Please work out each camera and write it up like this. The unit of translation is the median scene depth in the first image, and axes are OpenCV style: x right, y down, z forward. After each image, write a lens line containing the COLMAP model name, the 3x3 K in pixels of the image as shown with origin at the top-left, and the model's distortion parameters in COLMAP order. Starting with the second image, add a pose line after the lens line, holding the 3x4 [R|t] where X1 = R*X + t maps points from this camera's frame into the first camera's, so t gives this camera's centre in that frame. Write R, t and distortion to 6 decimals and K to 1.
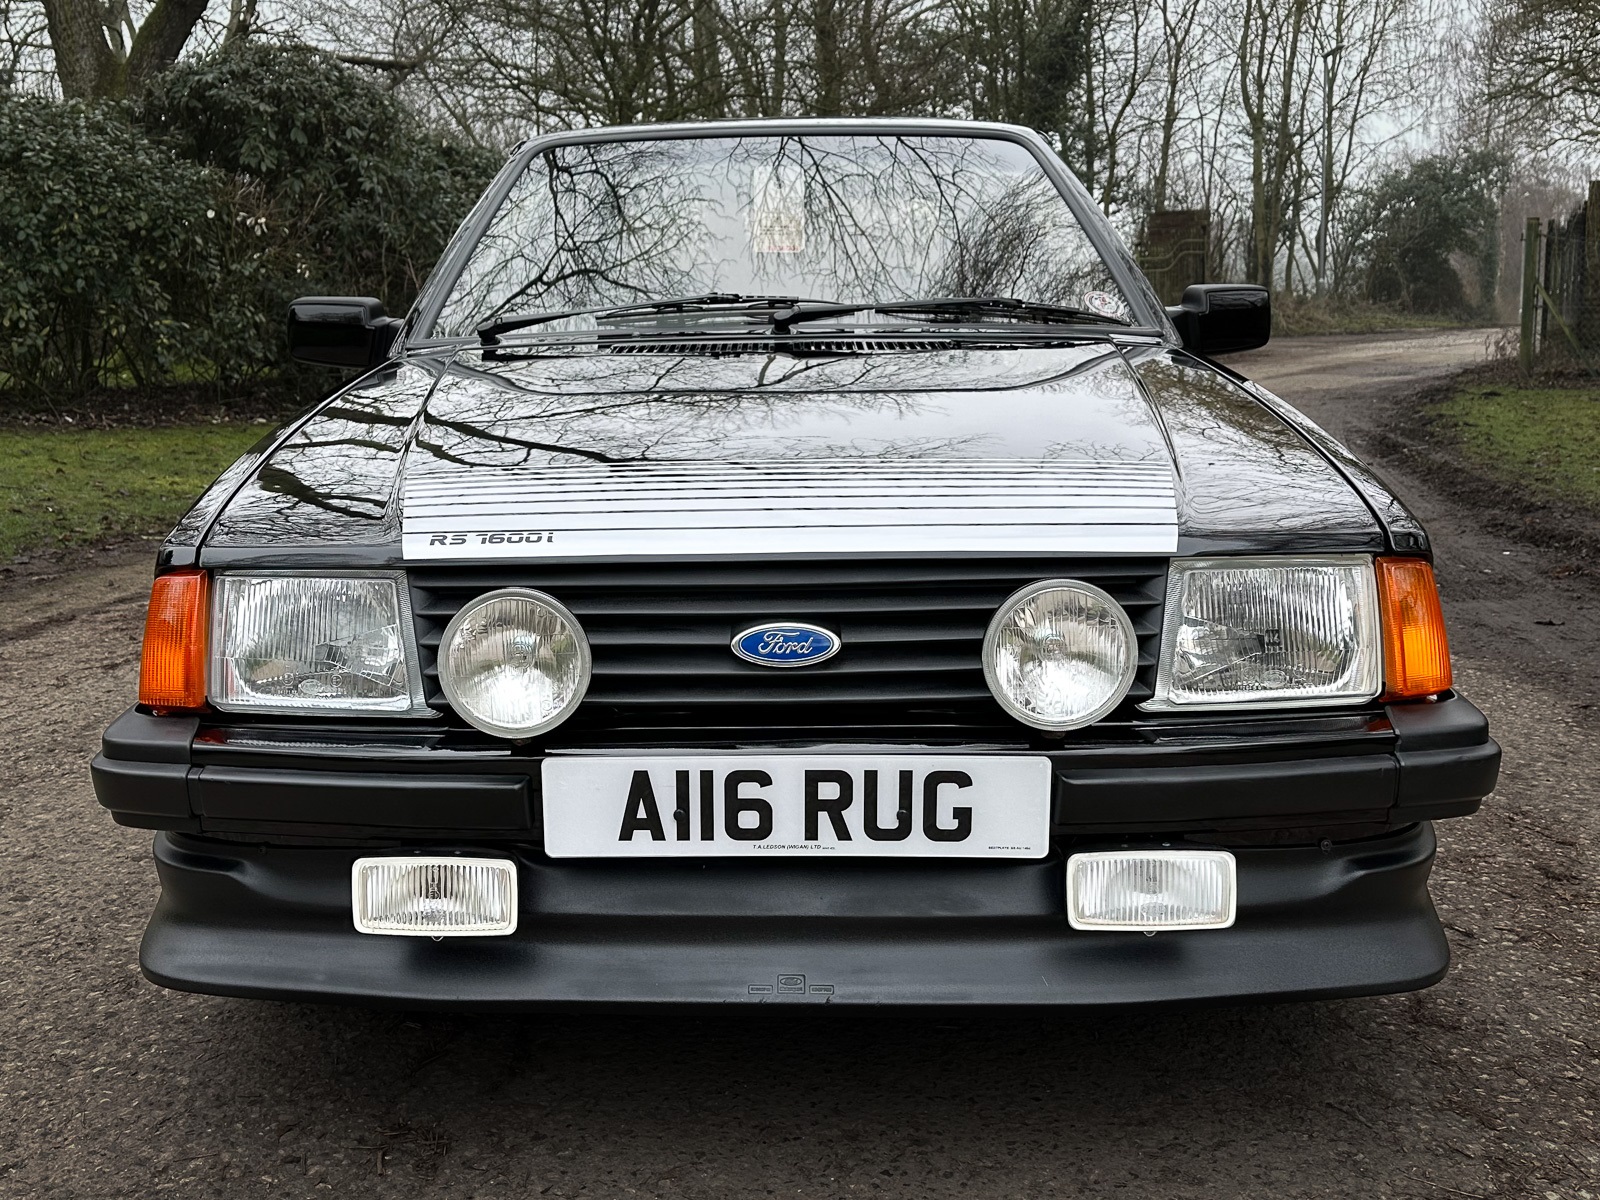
lens RADIAL K [[1591.2, 0, 785.6], [0, 1591.2, 597.9], [0, 0, 1]] dist [0.016369, 0.000000]
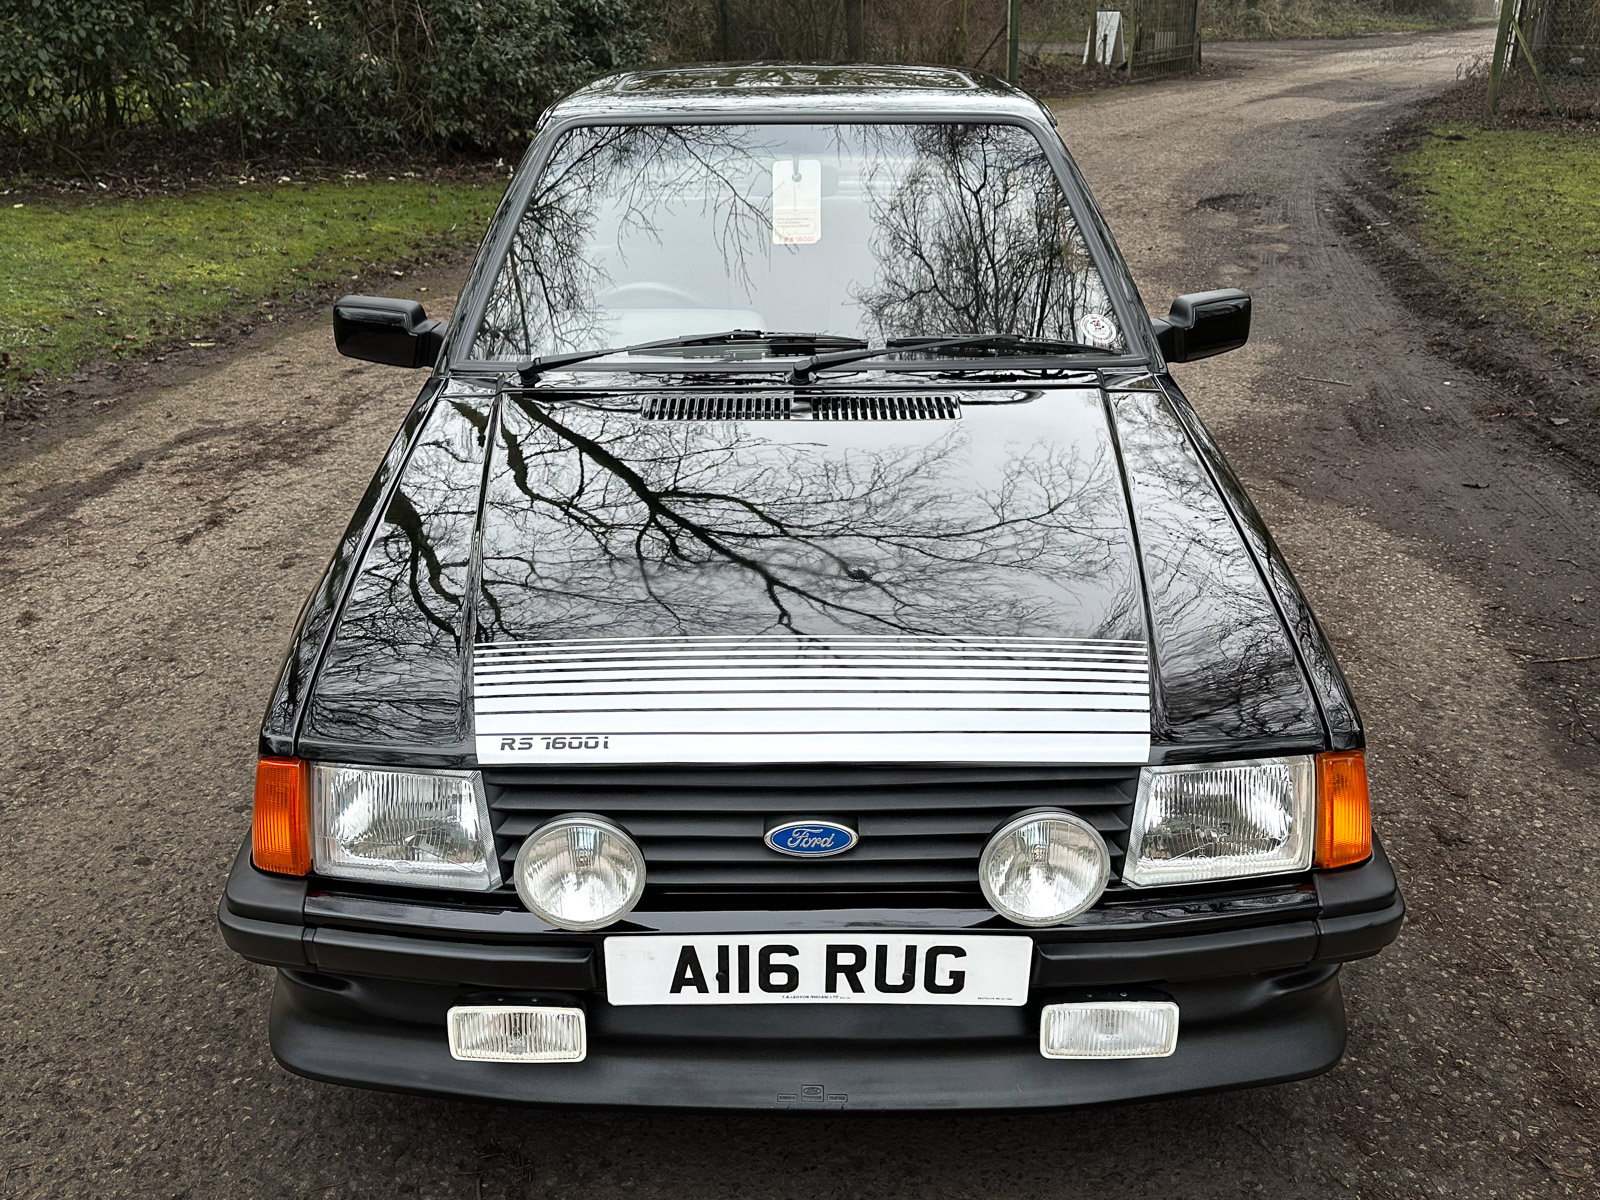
lens RADIAL K [[1463.6, 0, 813.6], [0, 1463.6, 517.7], [0, 0, 1]] dist [0.034660, -0.050446]
pose [[0.999642, 0.005821, 0.026130, -0.025641], [-0.012167, 0.968230, 0.249765, -0.435411], [-0.023845, -0.249994, 0.967954, 0.014680]]
